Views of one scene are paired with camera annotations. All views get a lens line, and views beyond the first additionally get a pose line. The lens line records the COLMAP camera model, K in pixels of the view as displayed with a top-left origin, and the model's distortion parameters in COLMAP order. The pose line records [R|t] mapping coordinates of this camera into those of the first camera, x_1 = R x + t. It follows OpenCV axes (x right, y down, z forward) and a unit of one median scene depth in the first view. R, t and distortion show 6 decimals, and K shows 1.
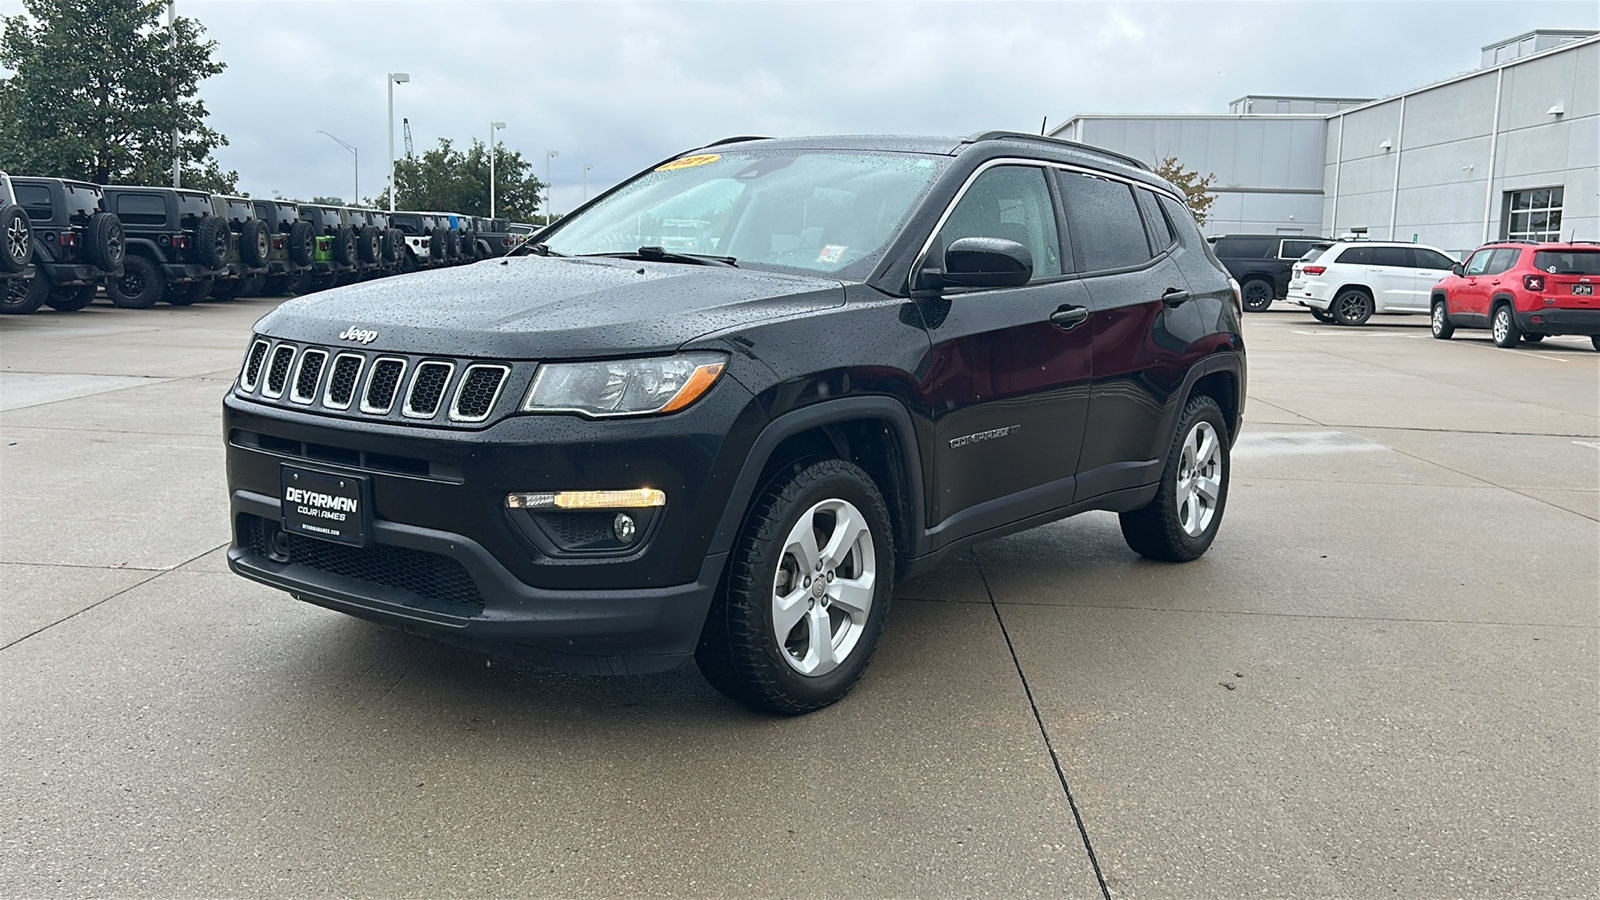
lens RADIAL K [[1498.7, 0, 761.1], [0, 1498.7, 444.7], [0, 0, 1]] dist [0.019142, -0.005952]
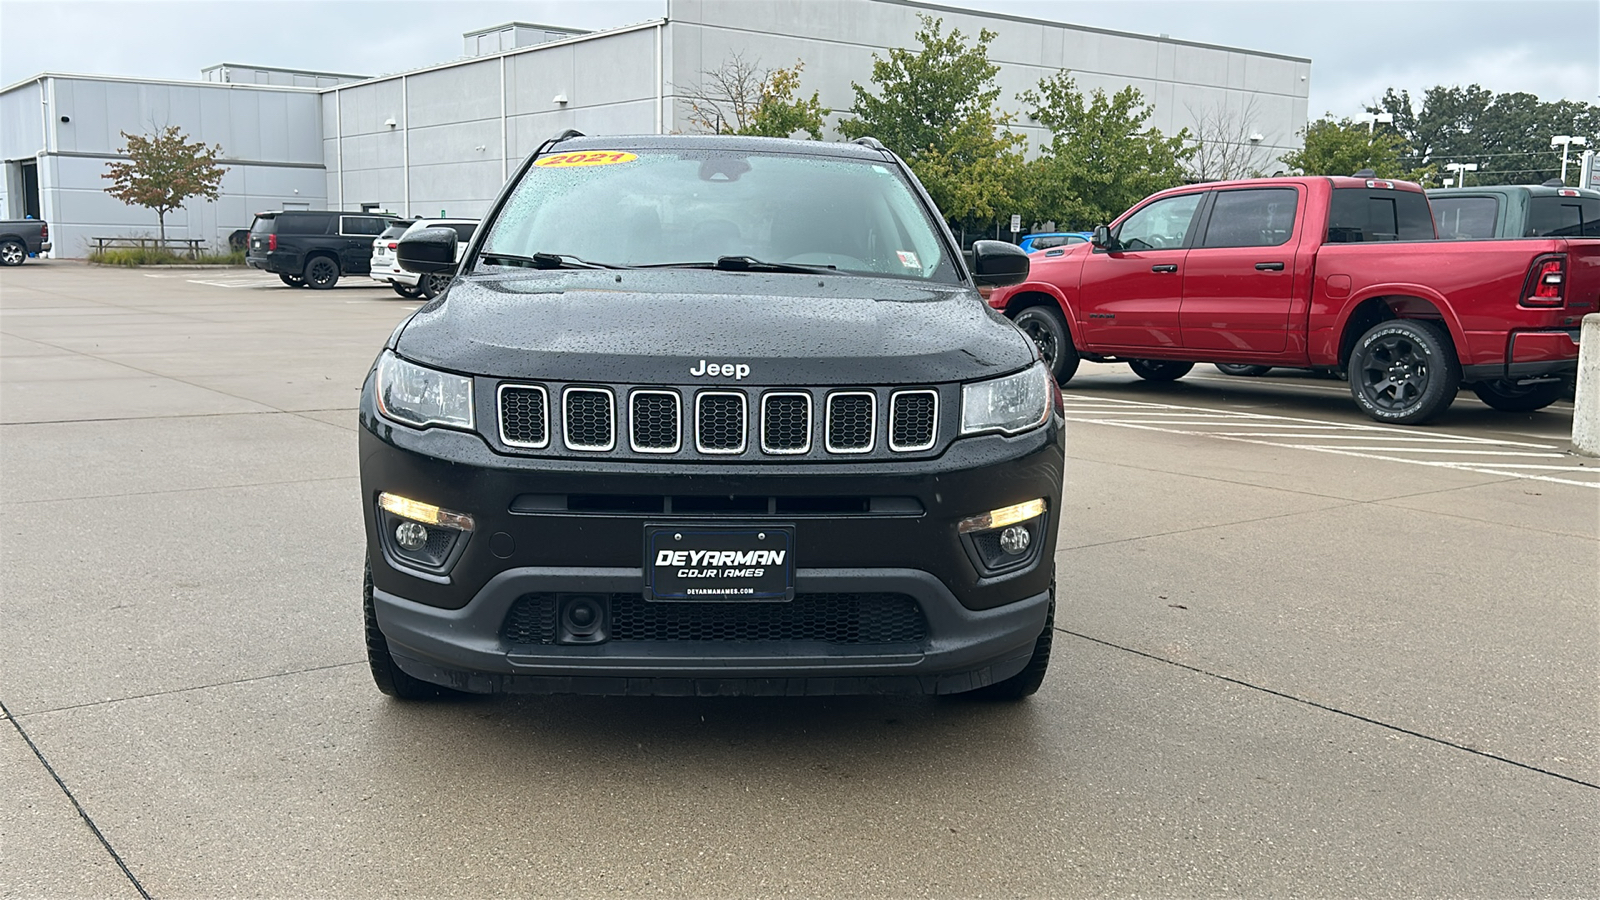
lens RADIAL K [[1526.2, 0, 800.0], [0, 1526.2, 450.0], [0, 0, 1]] dist [0.023048, 0.005606]
pose [[0.760397, -0.101119, 0.641539, -0.653756], [0.088793, 0.994716, 0.051544, -0.053980], [-0.643361, 0.017770, 0.765357, 0.224892]]
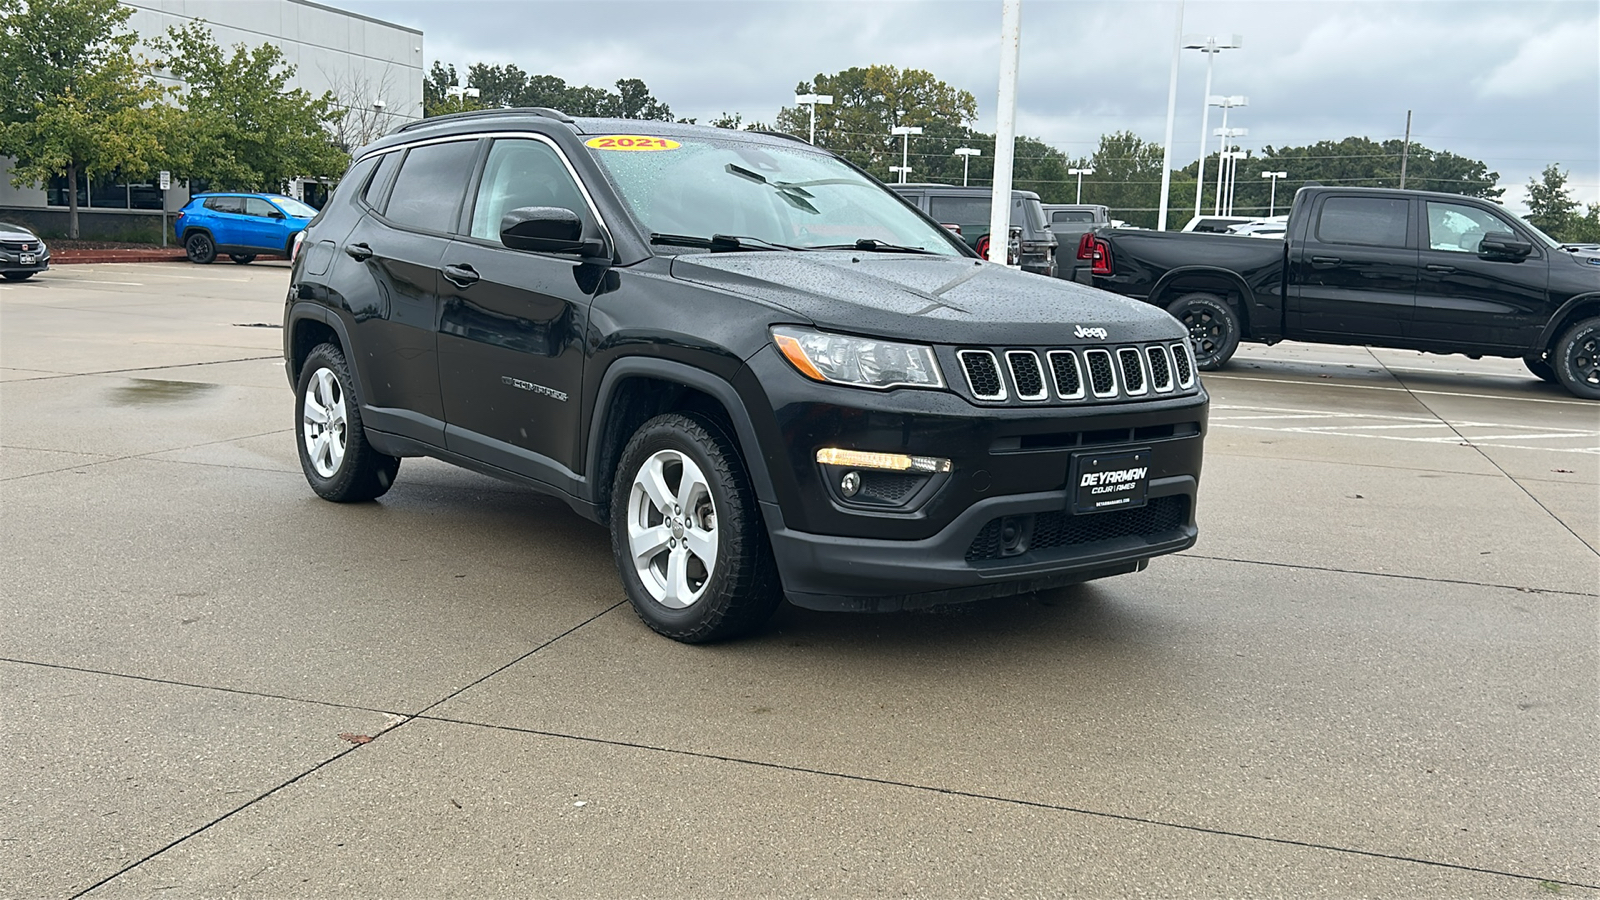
lens RADIAL K [[1496.4, 0, 818.4], [0, 1496.4, 449.6], [0, 0, 1]] dist [0.060166, -0.016927]
pose [[0.242678, -0.156396, 0.957417, -1.145640], [0.096809, 0.985897, 0.136510, -0.128847], [-0.965264, 0.059559, 0.254396, 0.732594]]
